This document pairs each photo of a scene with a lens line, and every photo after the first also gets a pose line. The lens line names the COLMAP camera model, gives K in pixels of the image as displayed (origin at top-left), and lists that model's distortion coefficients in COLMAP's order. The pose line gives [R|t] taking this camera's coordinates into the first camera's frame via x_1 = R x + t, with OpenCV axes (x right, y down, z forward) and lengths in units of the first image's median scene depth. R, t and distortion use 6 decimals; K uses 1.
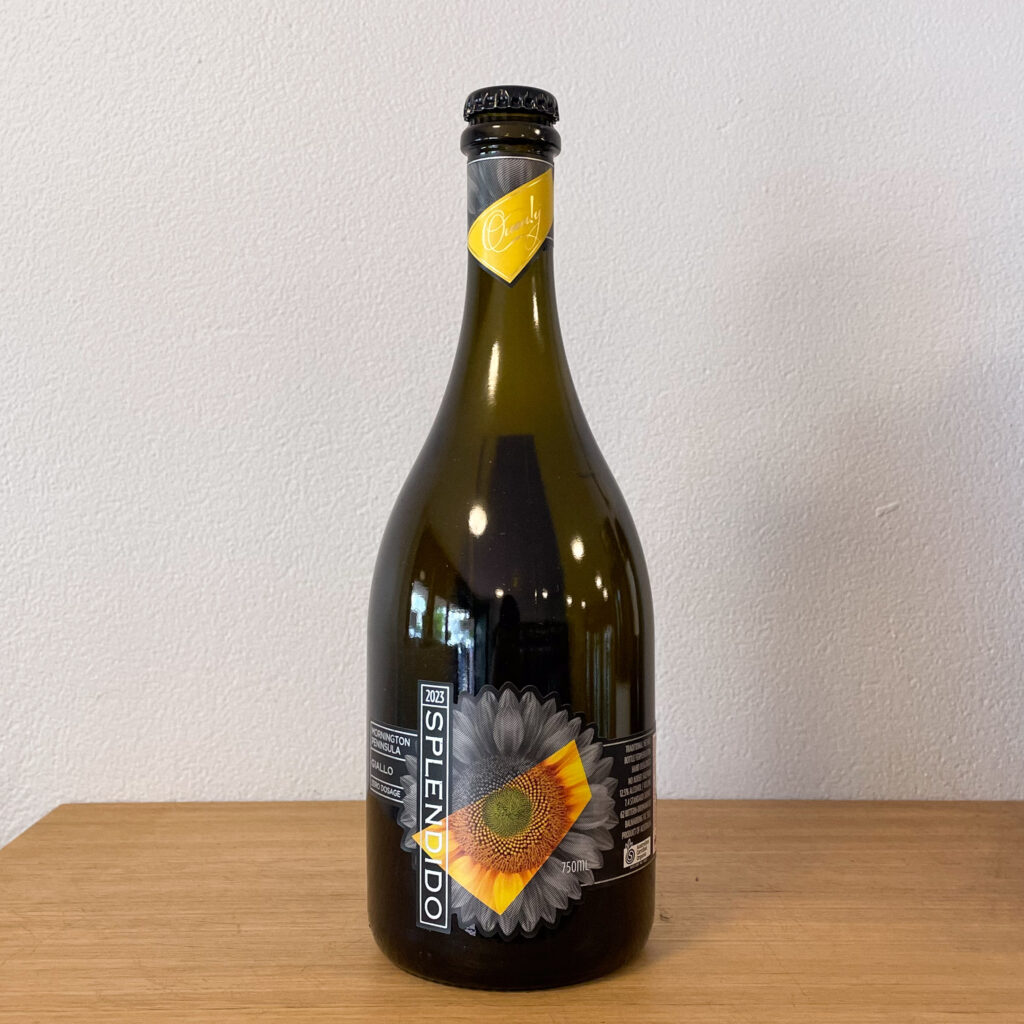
lens RADIAL K [[1379.3, 0, 521.2], [0, 1379.3, 496.3], [0, 0, 1]] dist [0.020560, 0.000000]
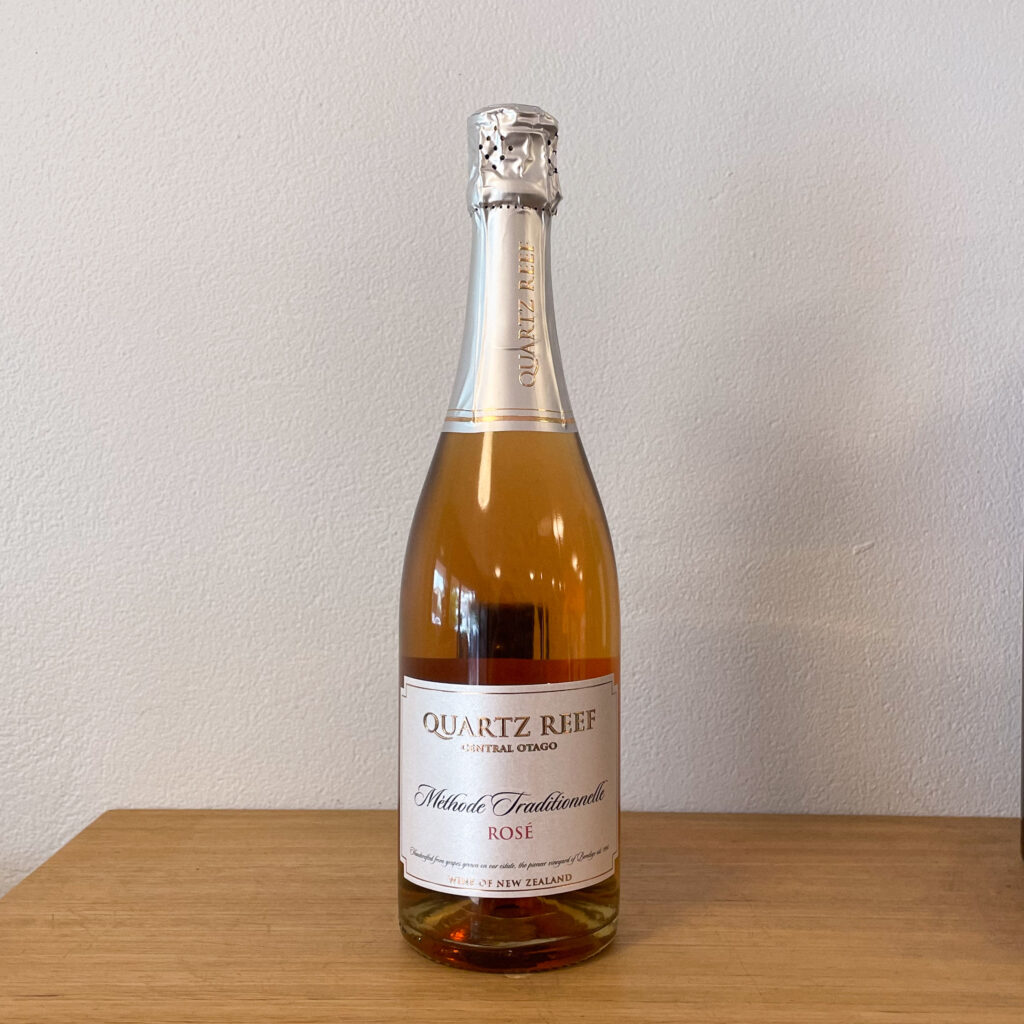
lens RADIAL K [[1379.3, 0, 522.8], [0, 1379.3, 482.0], [0, 0, 1]] dist [0.020560, 0.000000]
pose [[0.999775, 0.006833, -0.020089, 0.017807], [-0.006912, 0.999969, -0.003867, -0.036437], [0.020062, 0.004005, 0.999791, -0.095076]]
